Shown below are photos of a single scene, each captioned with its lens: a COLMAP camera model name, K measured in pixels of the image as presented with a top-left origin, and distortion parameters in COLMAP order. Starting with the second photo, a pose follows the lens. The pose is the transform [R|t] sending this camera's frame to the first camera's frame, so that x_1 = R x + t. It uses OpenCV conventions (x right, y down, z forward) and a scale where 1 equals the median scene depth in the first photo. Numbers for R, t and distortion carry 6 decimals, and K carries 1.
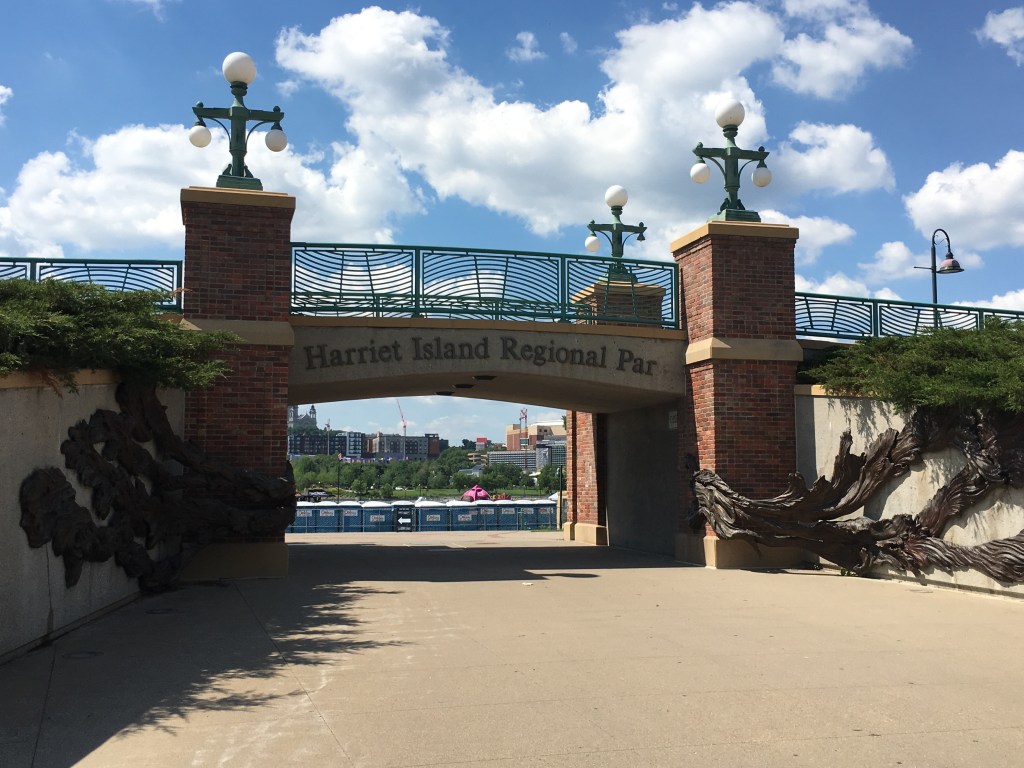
lens RADIAL K [[1061.1, 0, 510.2], [0, 1061.1, 374.7], [0, 0, 1]] dist [0.085727, 0.000000]
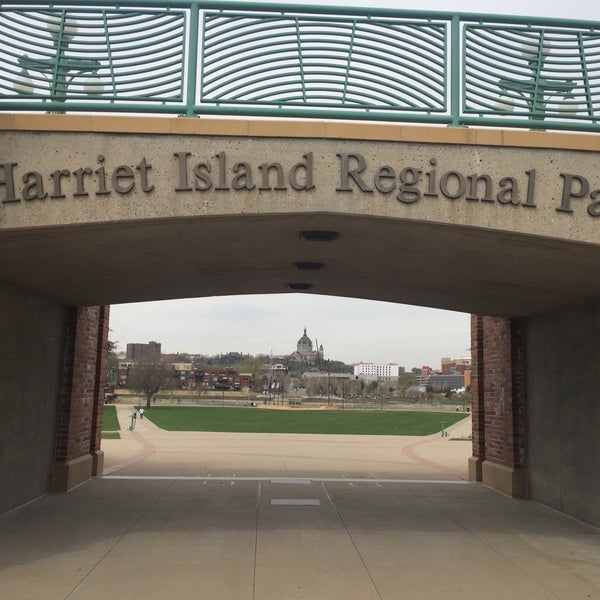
lens RADIAL K [[696.4, 0, 309.9], [0, 696.4, 294.8], [0, 0, 1]] dist [0.070431, 0.000000]
pose [[0.983150, -0.004236, -0.182752, 0.043887], [-0.003293, 0.999159, -0.040874, 0.053548], [0.182771, 0.040787, 0.982309, 0.651913]]
